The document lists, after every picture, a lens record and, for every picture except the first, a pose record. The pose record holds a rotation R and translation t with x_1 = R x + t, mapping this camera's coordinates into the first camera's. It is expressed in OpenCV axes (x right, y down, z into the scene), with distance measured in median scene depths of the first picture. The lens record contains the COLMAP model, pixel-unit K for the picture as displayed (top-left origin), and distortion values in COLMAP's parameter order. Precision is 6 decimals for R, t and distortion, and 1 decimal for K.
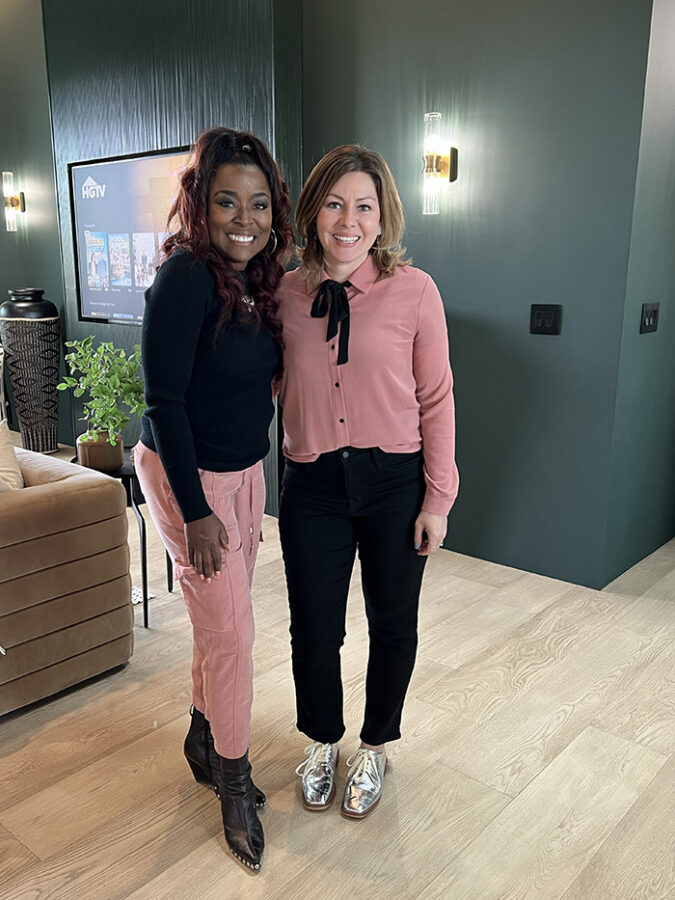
lens RADIAL K [[702.6, 0, 334.6], [0, 702.6, 453.2], [0, 0, 1]] dist [-0.009555, -0.004505]
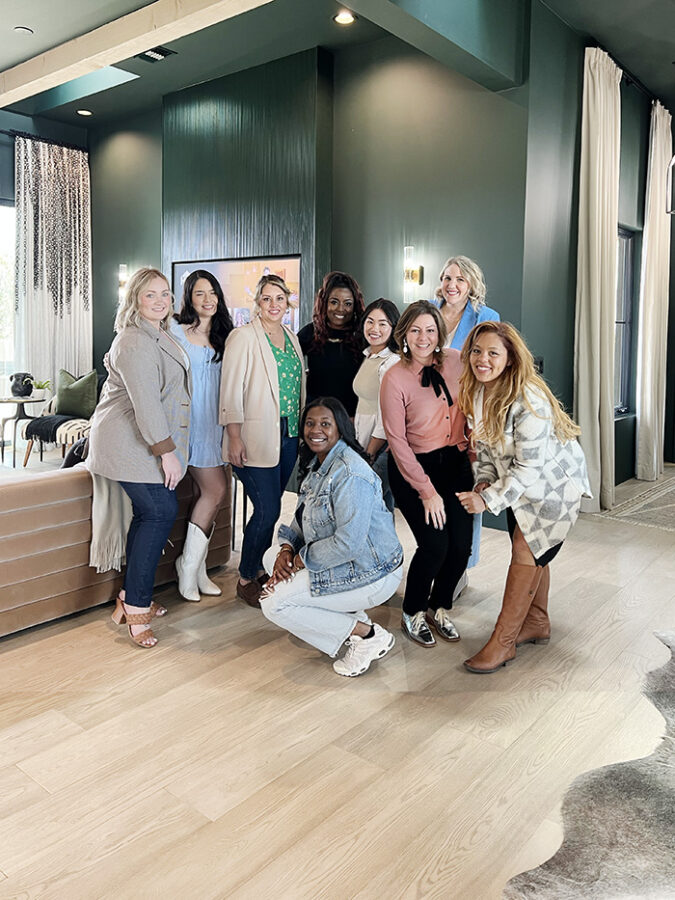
lens RADIAL K [[702.6, 0, 339.1], [0, 702.6, 446.9], [0, 0, 1]] dist [-0.009555, -0.004505]
pose [[0.997799, 0.012766, 0.065071, -0.142250], [-0.006004, 0.994655, -0.103081, 0.193668], [-0.066039, 0.102463, 0.992542, -0.674190]]
